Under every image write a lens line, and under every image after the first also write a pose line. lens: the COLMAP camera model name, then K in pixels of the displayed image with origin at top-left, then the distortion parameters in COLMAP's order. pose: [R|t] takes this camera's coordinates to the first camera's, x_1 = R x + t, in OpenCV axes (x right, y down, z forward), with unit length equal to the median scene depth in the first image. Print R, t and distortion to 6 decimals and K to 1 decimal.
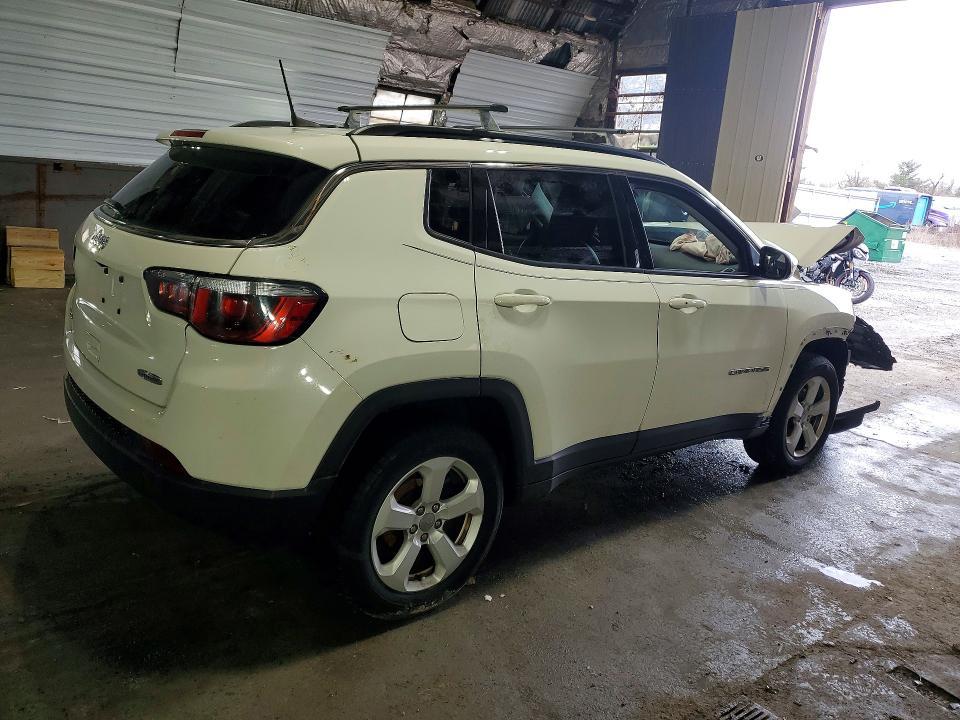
lens RADIAL K [[754.5, 0, 480.0], [0, 754.5, 360.0], [0, 0, 1]] dist [0.009277, 0.007029]
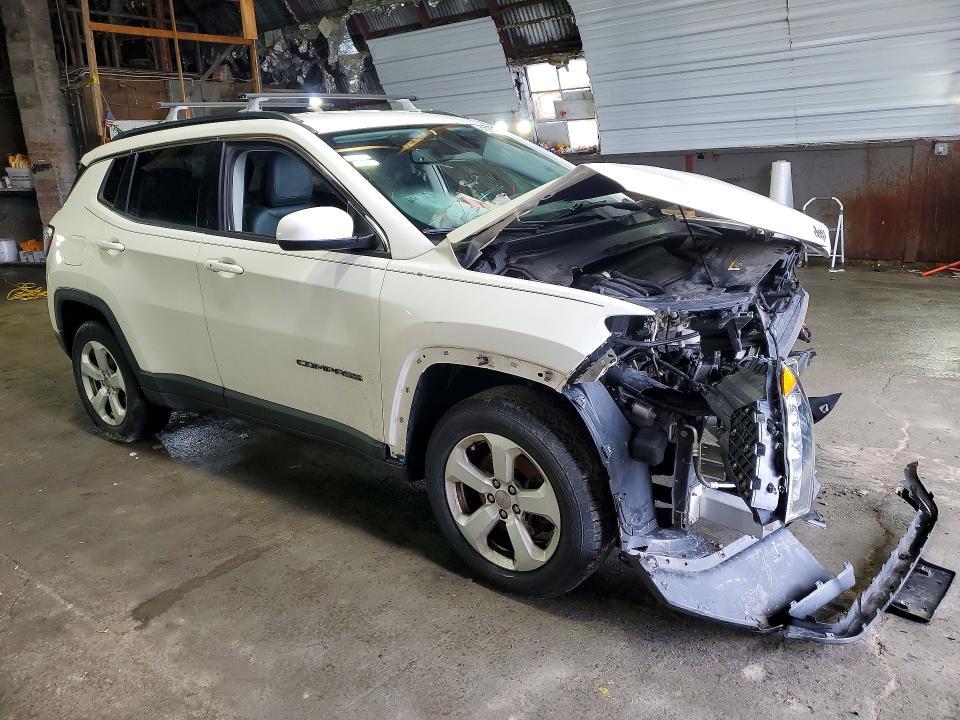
lens RADIAL K [[776.8, 0, 480.0], [0, 776.8, 360.0], [0, 0, 1]] dist [0.008108, 0.012495]
pose [[0.172499, 0.169109, -0.970385, 1.073541], [-0.162198, 0.976581, 0.141356, -0.124072], [0.971564, 0.133010, 0.195889, 0.918599]]
